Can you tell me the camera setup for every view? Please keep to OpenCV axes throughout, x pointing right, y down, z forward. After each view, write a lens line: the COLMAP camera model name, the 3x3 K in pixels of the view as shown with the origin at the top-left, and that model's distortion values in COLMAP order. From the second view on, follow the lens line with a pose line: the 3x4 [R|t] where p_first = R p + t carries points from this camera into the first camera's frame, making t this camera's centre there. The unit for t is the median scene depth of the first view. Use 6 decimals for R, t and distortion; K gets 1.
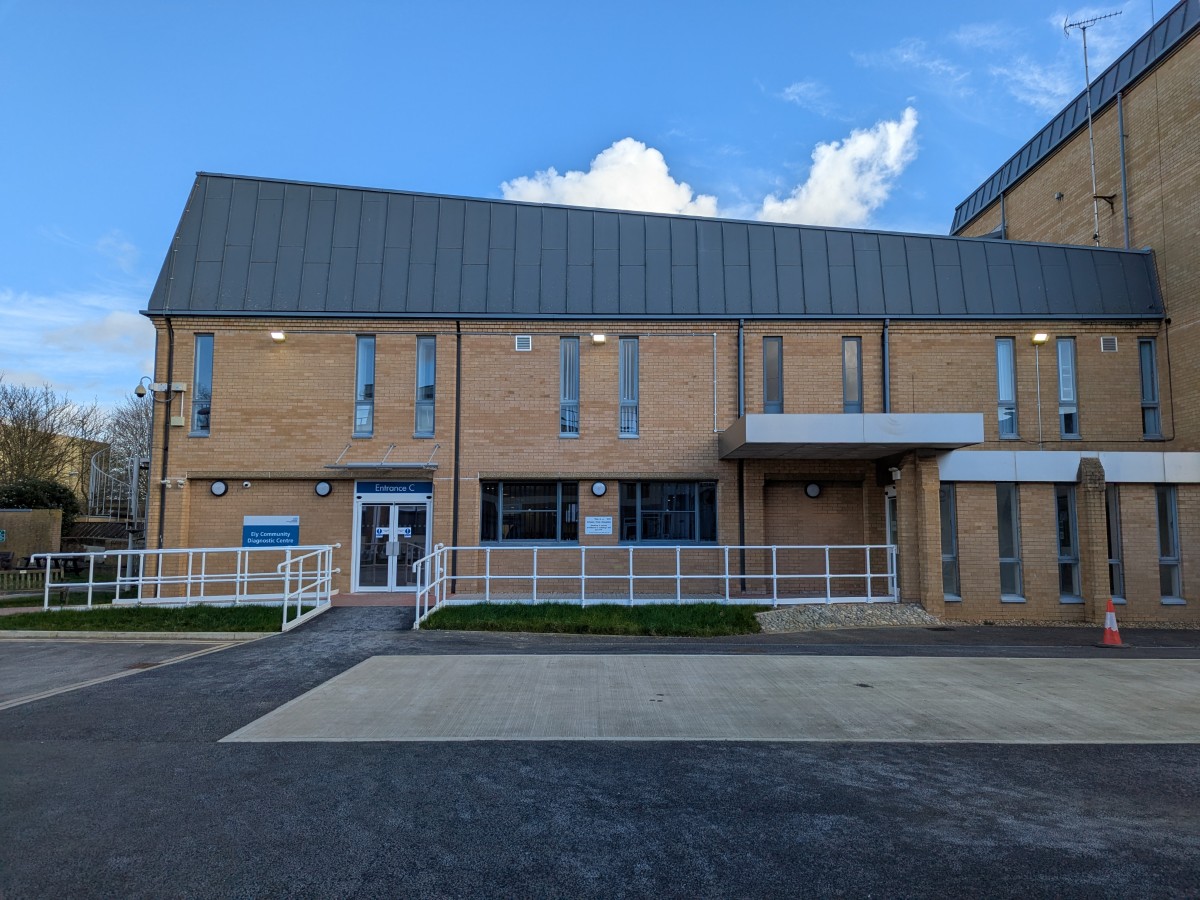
lens RADIAL K [[853.5, 0, 600.0], [0, 853.5, 450.0], [0, 0, 1]] dist [0.052501, -0.002946]
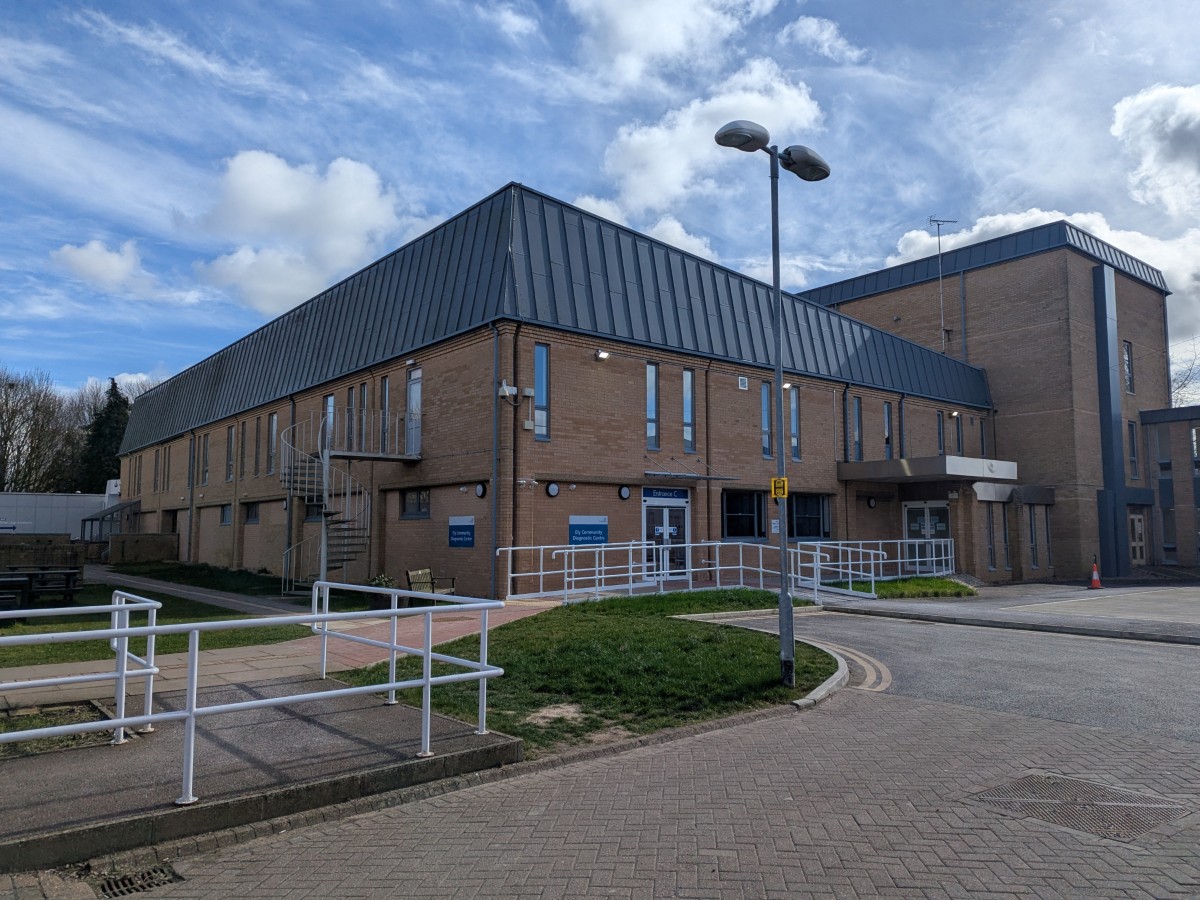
lens RADIAL K [[853.5, 0, 600.0], [0, 853.5, 450.0], [0, 0, 1]] dist [0.052501, -0.002946]
pose [[0.780014, 0.057941, 0.623074, -1.063072], [-0.059534, 0.998059, -0.018282, 0.010857], [-0.622923, -0.022833, 0.781949, 0.129987]]
